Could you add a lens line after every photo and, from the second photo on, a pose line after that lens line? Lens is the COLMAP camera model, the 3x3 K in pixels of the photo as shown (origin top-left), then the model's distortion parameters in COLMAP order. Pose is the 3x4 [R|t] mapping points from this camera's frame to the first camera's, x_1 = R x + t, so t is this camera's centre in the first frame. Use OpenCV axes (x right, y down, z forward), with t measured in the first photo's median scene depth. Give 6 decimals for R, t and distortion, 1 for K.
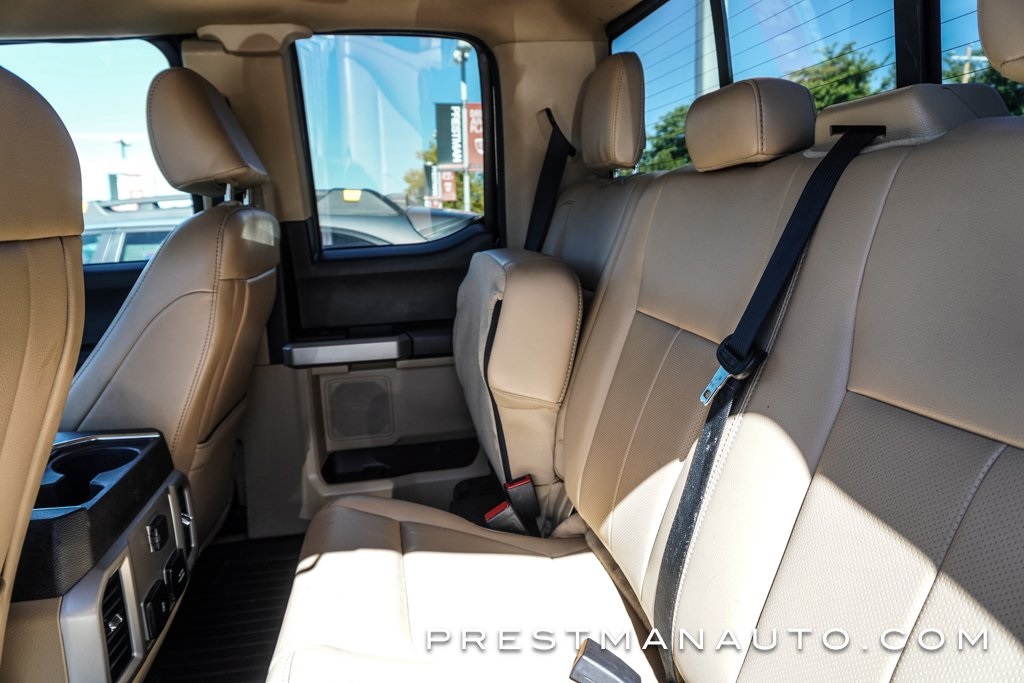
lens RADIAL K [[679.3, 0, 512.0], [0, 679.3, 341.5], [0, 0, 1]] dist [-0.047741, 0.037077]
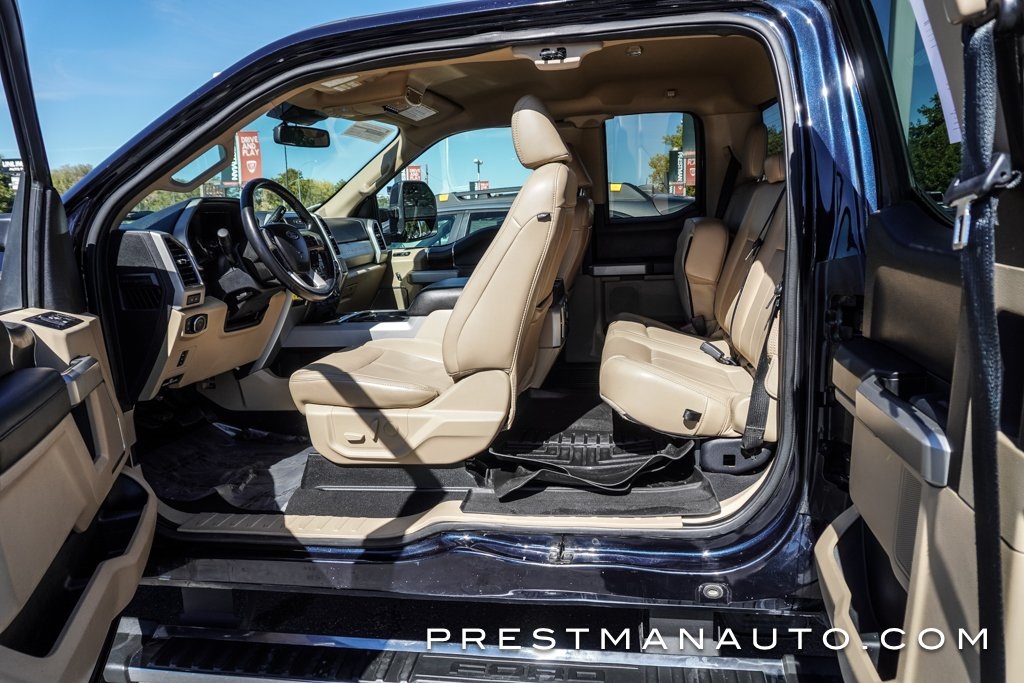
lens RADIAL K [[679.3, 0, 512.0], [0, 679.3, 341.5], [0, 0, 1]] dist [-0.047741, 0.037077]
pose [[0.939727, 0.059449, -0.336718, 0.161401], [-0.052497, 0.998179, 0.029722, 0.207452], [0.337871, -0.010254, 0.941136, -1.118033]]
